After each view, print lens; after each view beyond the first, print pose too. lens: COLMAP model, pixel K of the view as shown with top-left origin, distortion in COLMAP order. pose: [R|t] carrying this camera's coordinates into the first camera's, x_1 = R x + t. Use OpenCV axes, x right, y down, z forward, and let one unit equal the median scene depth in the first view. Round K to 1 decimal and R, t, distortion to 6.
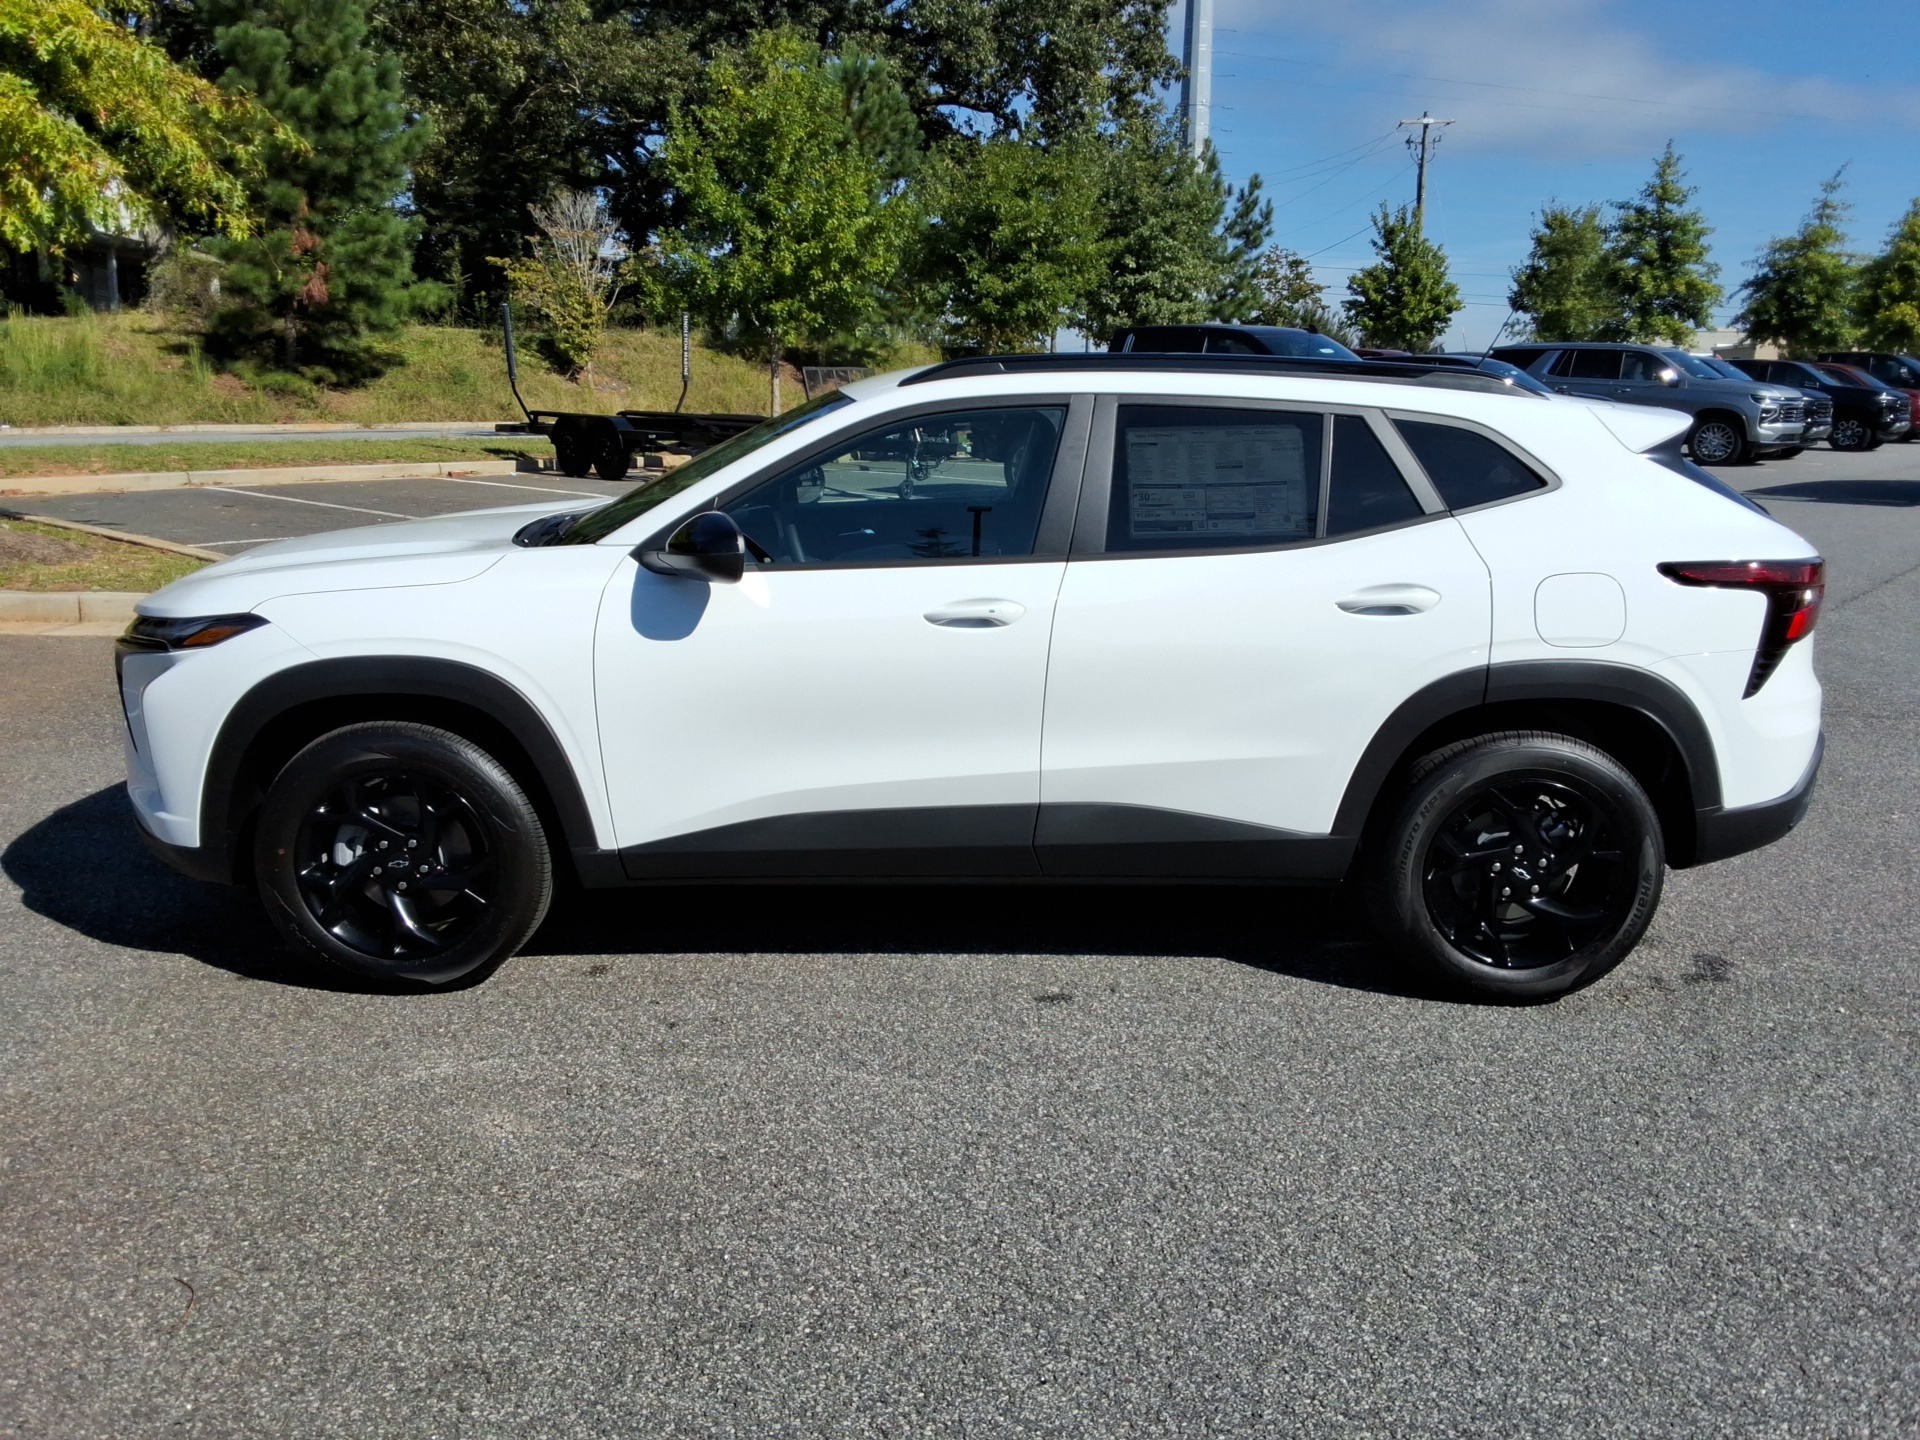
lens RADIAL K [[1553.9, 0, 972.3], [0, 1553.9, 702.7], [0, 0, 1]] dist [0.126675, -0.208891]
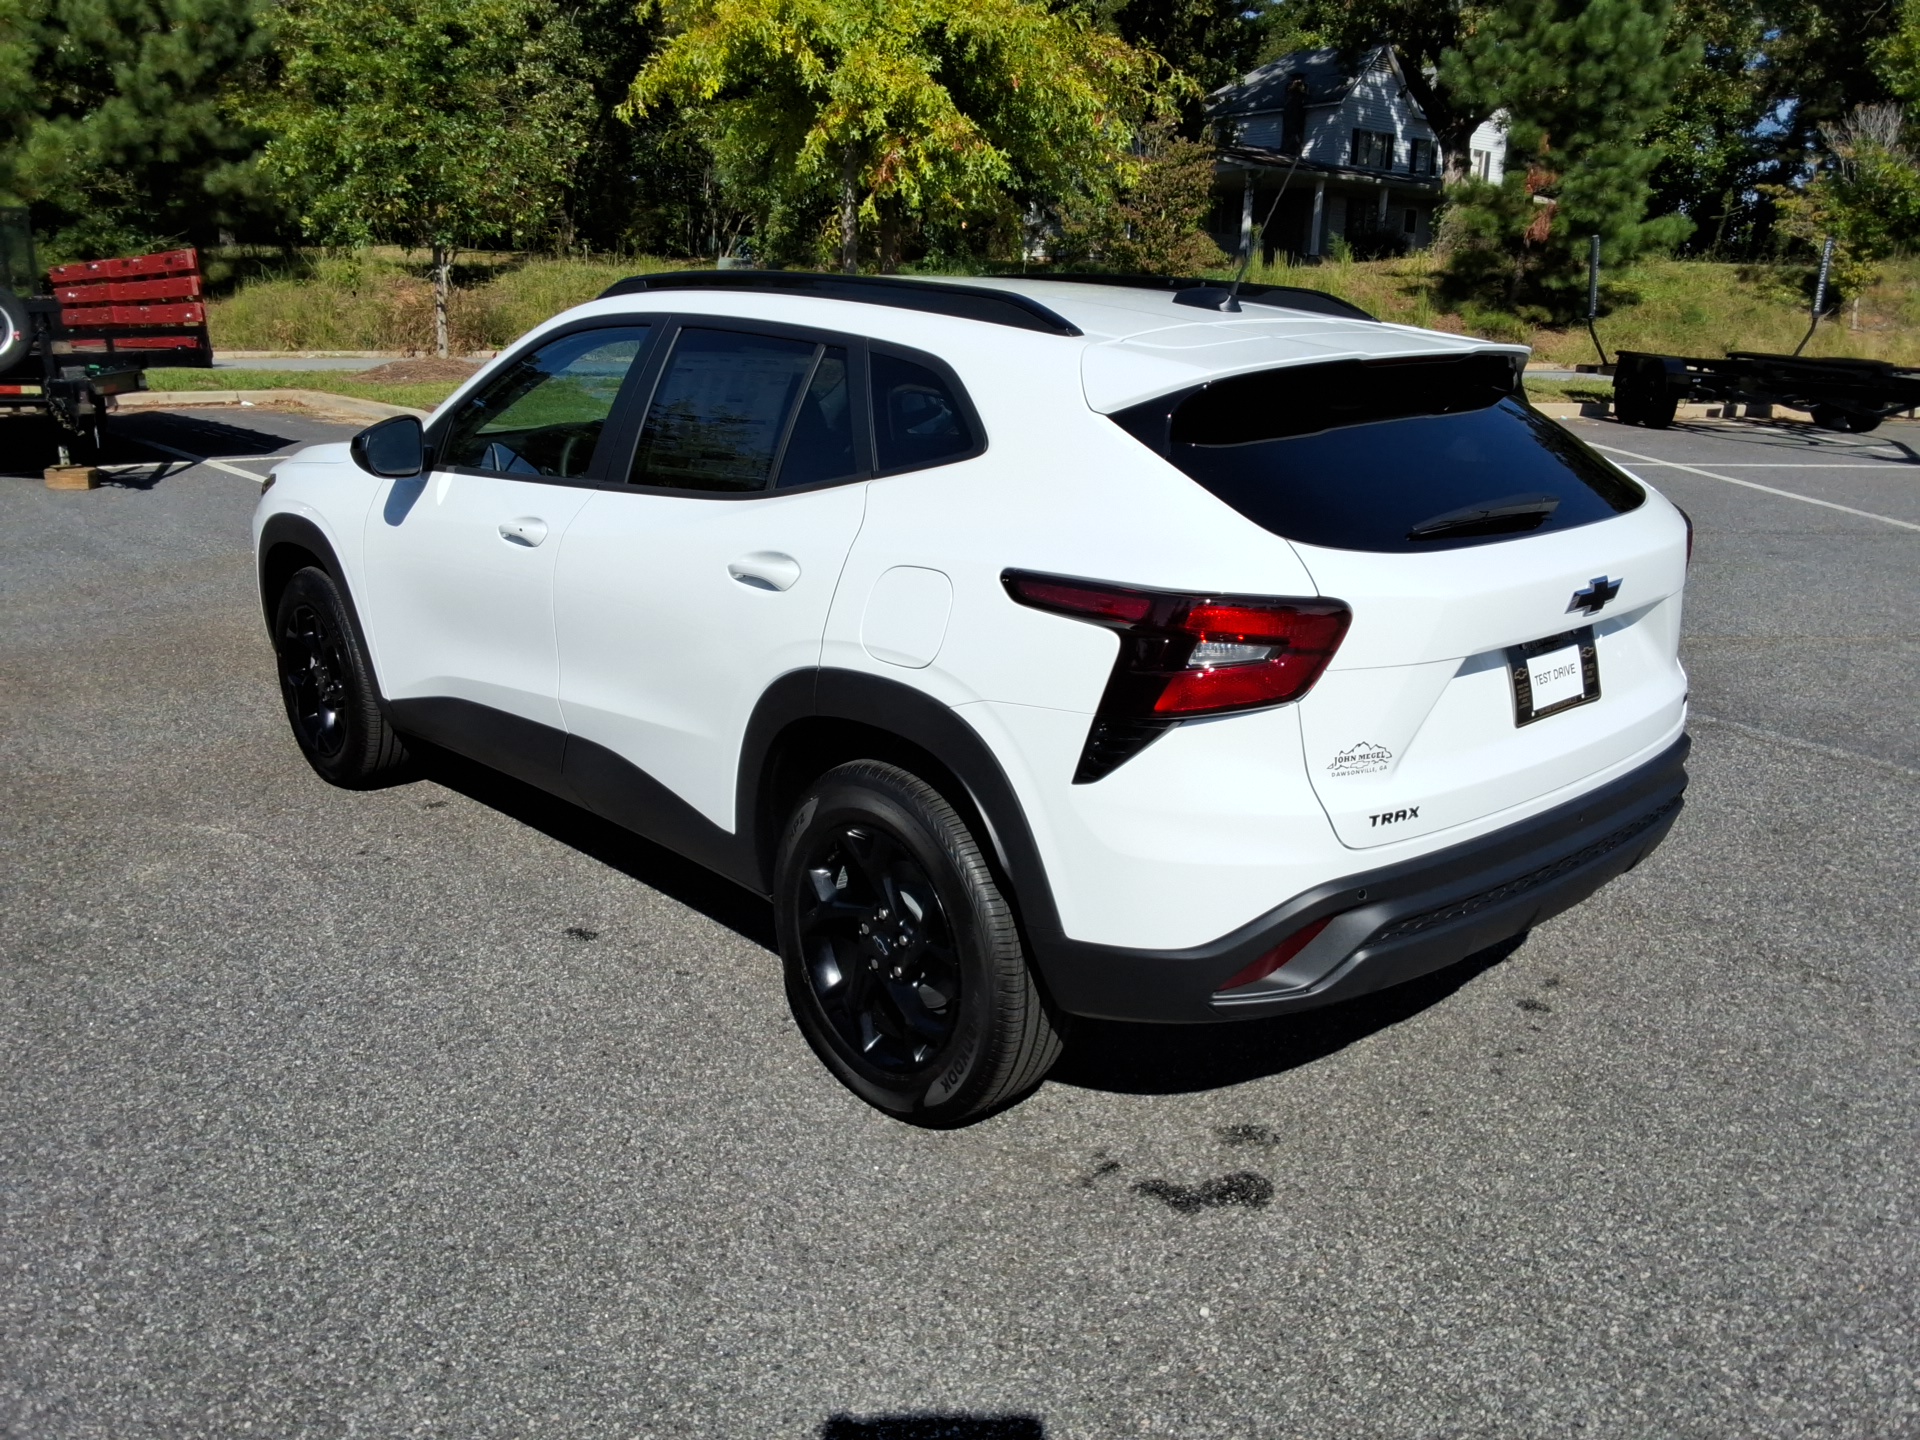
lens RADIAL K [[1551.6, 0, 977.4], [0, 1551.6, 701.5], [0, 0, 1]] dist [0.118410, -0.174727]
pose [[0.675940, 0.183965, -0.713626, 0.119393], [-0.159151, 0.981931, 0.102385, -0.012704], [0.719566, 0.044368, 0.693005, 0.065885]]
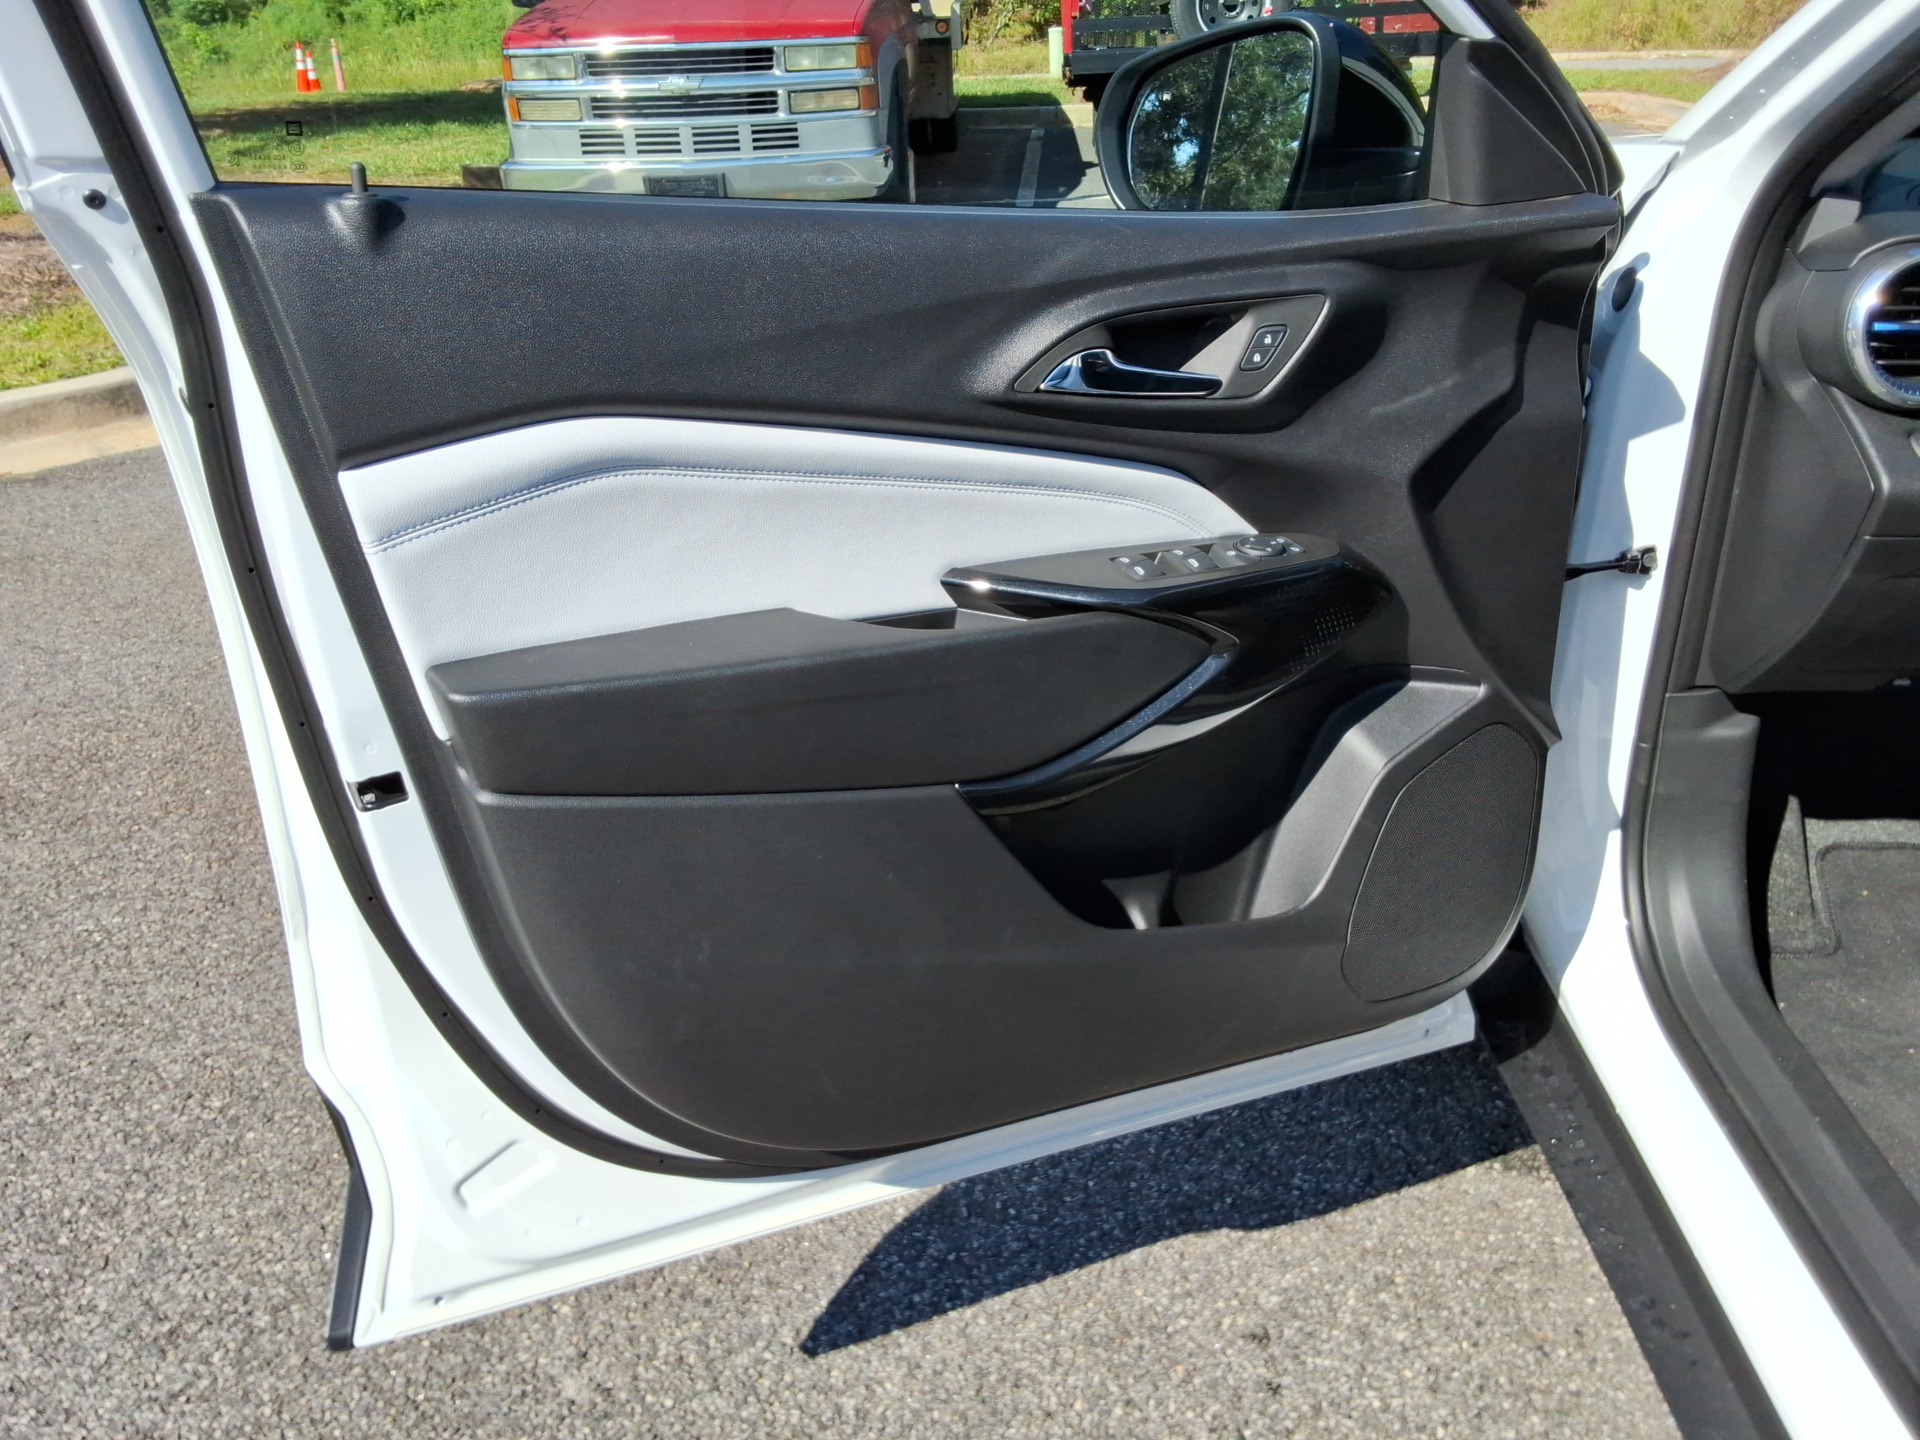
lens RADIAL K [[1549.1, 0, 963.1], [0, 1549.1, 680.2], [0, 0, 1]] dist [0.115411, -0.194169]
pose [[-0.042867, 0.383424, -0.922577, 0.016832], [-0.180840, 0.905195, 0.384602, -0.012635], [0.982578, 0.183326, 0.030536, 0.112343]]
